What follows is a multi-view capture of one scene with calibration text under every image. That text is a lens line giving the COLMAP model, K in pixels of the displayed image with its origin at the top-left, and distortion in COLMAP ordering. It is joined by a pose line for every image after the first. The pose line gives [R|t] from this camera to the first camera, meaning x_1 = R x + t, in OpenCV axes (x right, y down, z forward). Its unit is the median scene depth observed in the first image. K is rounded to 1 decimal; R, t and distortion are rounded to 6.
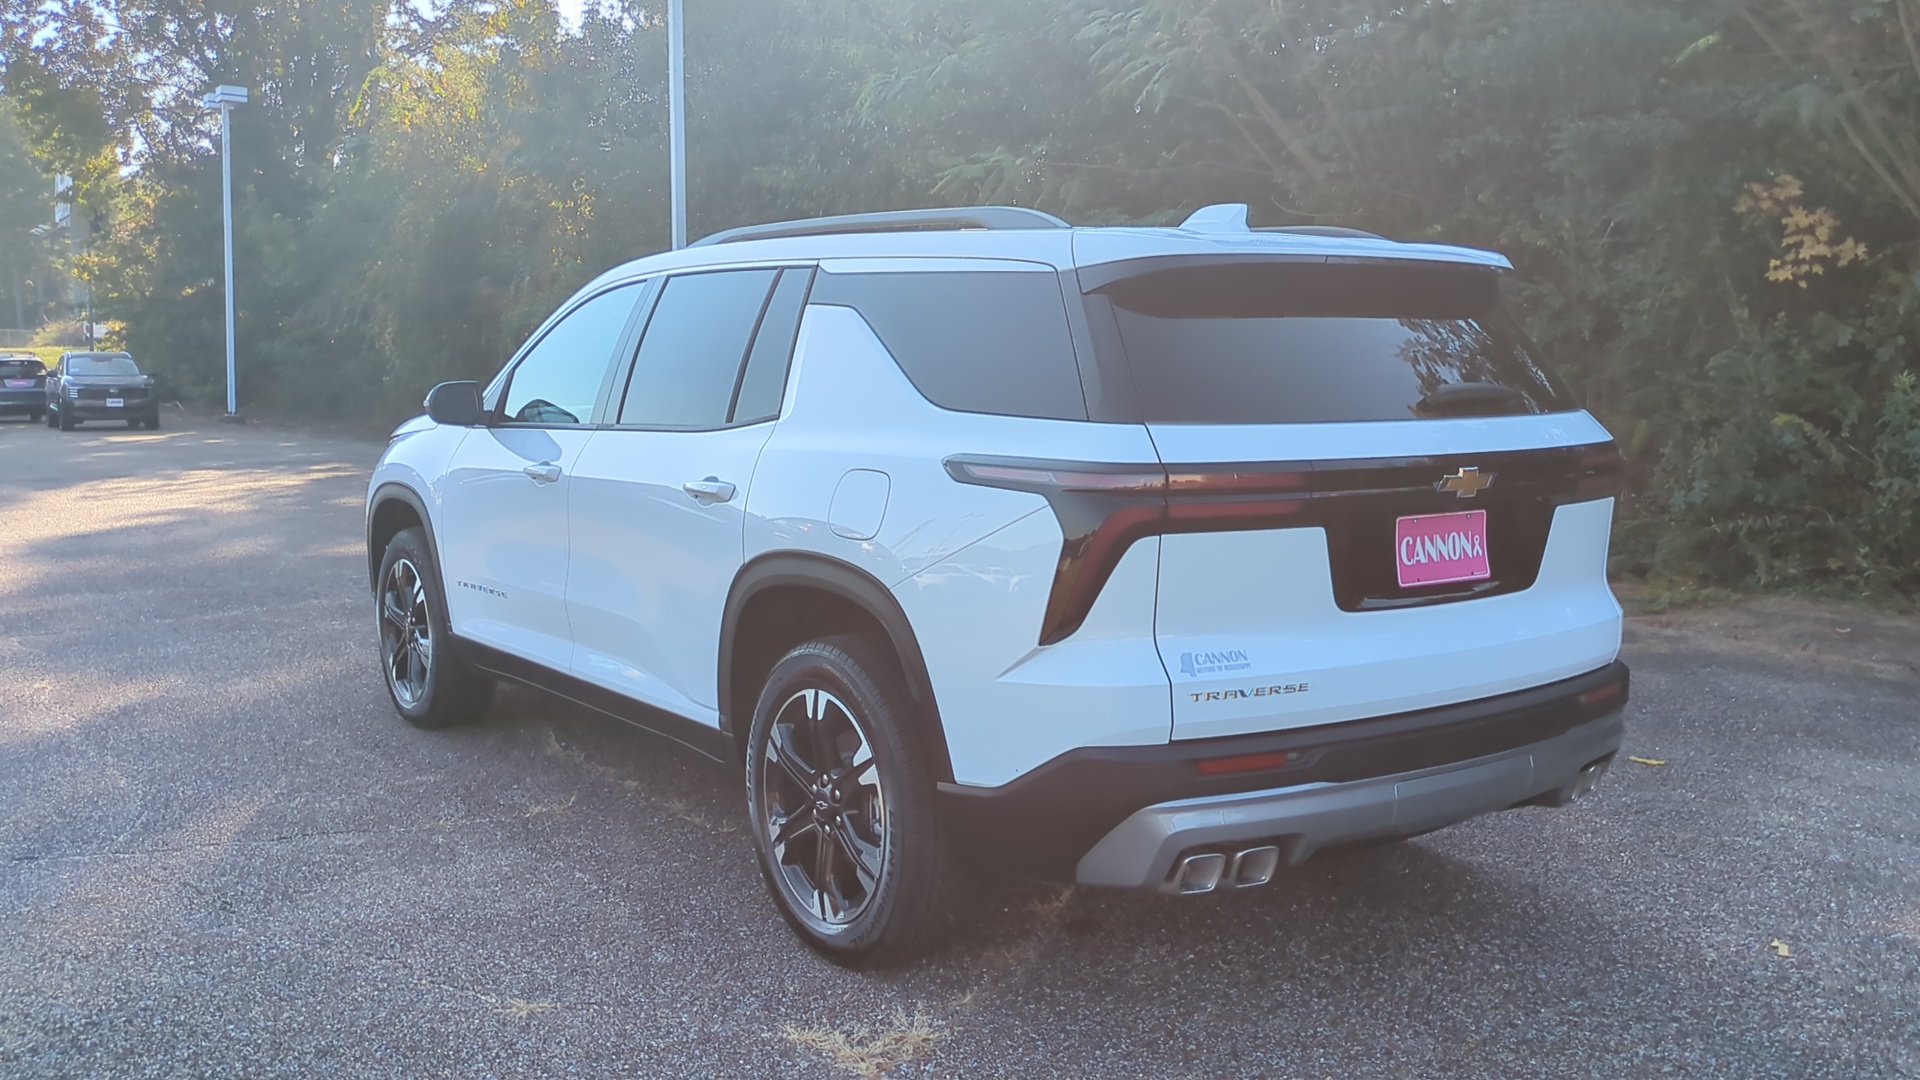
lens RADIAL K [[1659.0, 0, 956.0], [0, 1659.0, 534.8], [0, 0, 1]] dist [0.063699, -0.085911]
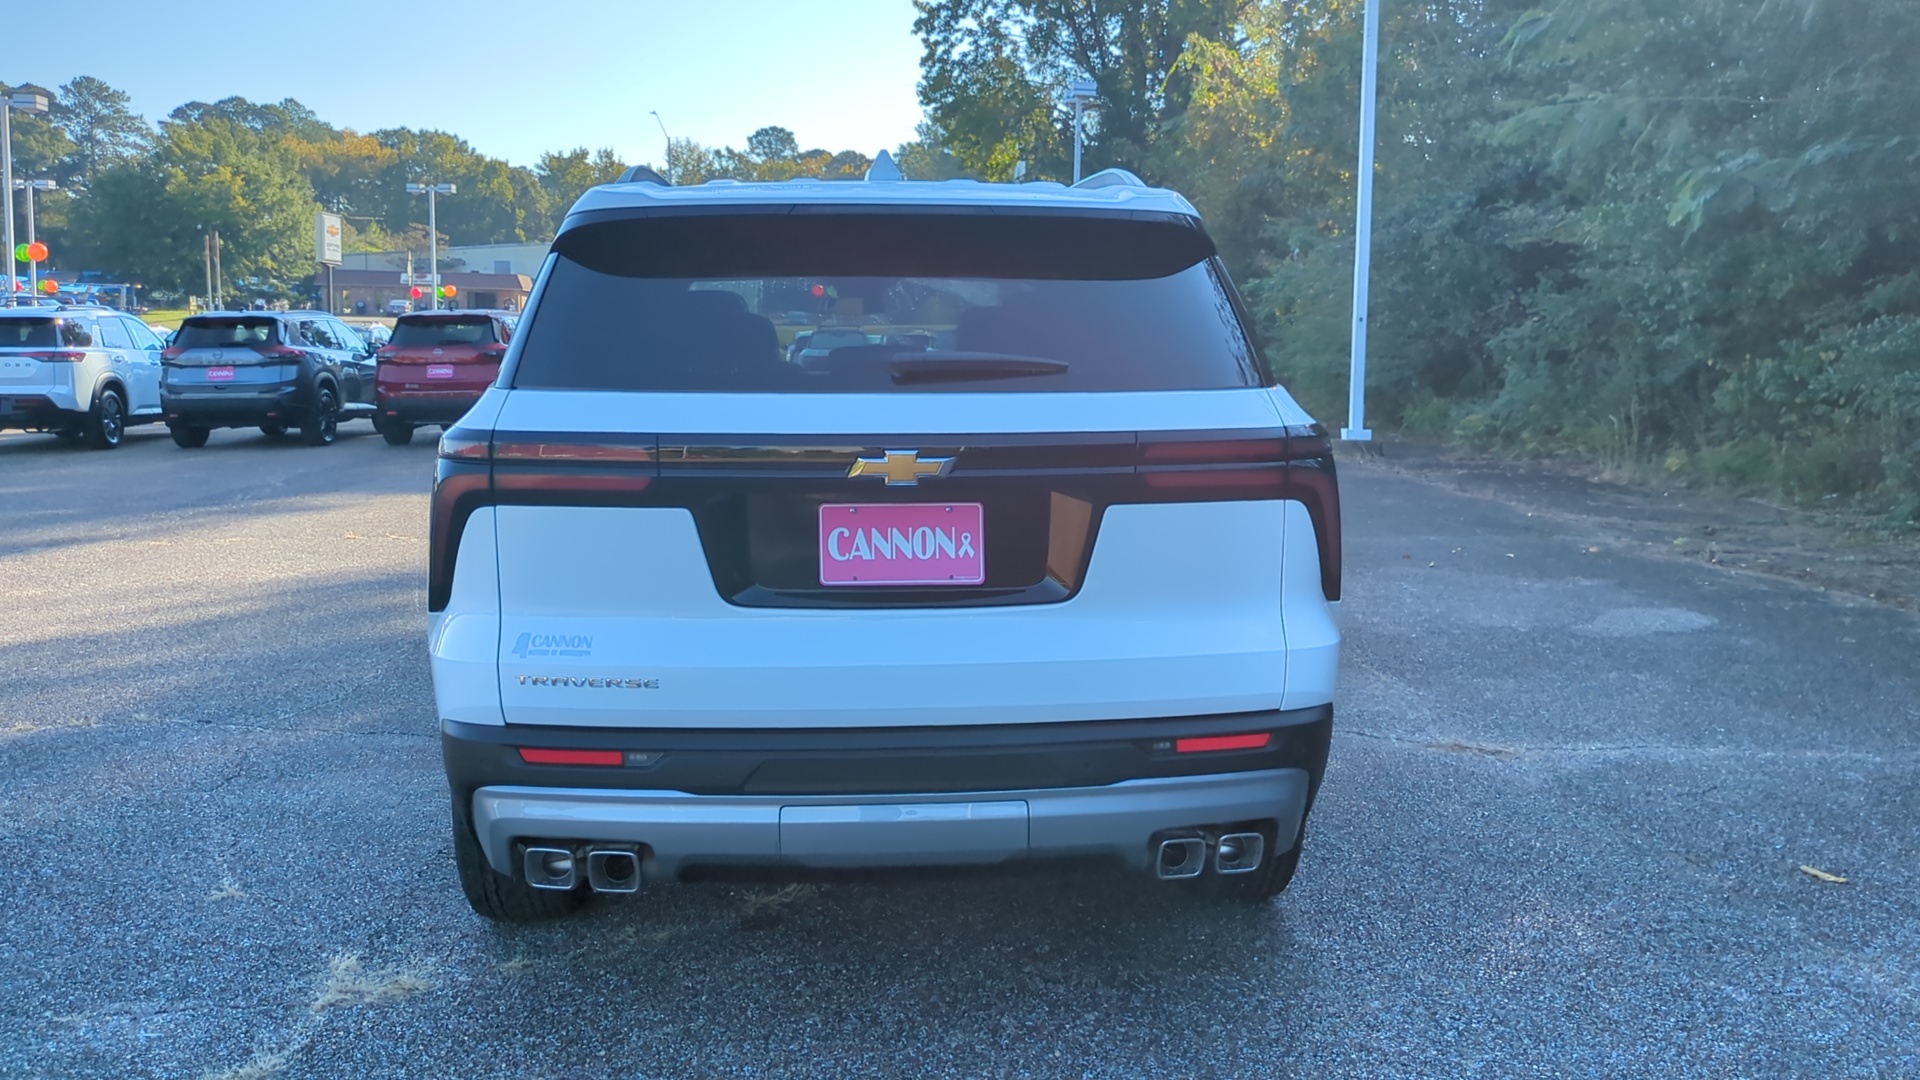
lens RADIAL K [[1659.0, 0, 956.0], [0, 1659.0, 534.8], [0, 0, 1]] dist [0.063699, -0.085911]
pose [[0.852369, 0.063891, -0.519024, 0.730365], [-0.055745, 0.997954, 0.031300, -0.024196], [0.519962, 0.002253, 0.854186, 0.277657]]
